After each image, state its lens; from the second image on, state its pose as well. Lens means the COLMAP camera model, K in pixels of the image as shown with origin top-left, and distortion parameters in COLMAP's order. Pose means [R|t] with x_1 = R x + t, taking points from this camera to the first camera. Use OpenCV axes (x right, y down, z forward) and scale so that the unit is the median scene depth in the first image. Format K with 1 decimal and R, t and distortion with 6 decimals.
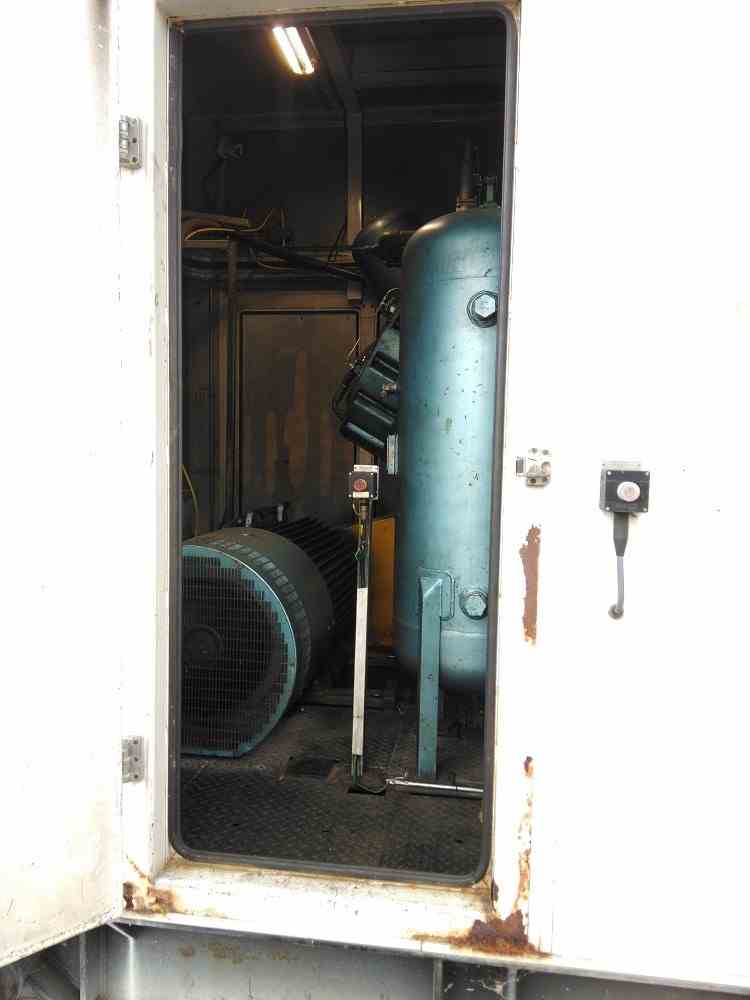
lens RADIAL K [[757.5, 0, 373.4], [0, 757.5, 507.3], [0, 0, 1]] dist [0.057100, -0.091543]
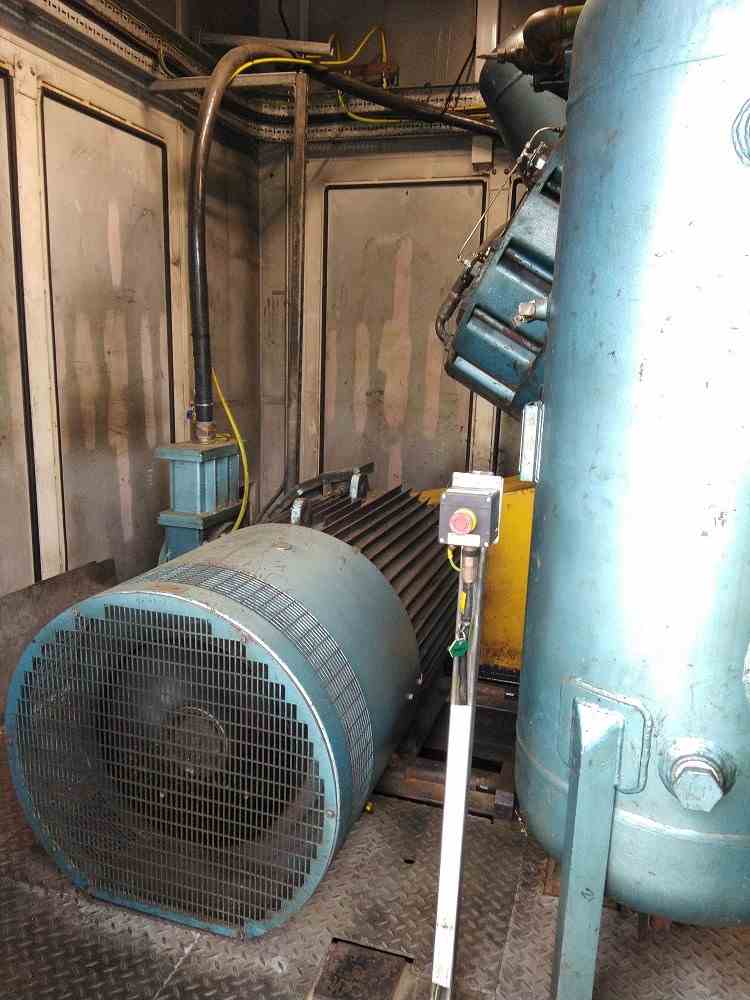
lens RADIAL K [[757.5, 0, 367.5], [0, 757.5, 508.2], [0, 0, 1]] dist [0.057100, -0.091543]
pose [[0.985799, 0.045059, -0.161773, 0.000411], [-0.022957, 0.990447, 0.135972, -0.076411], [0.166354, -0.130327, 0.977416, 0.381787]]
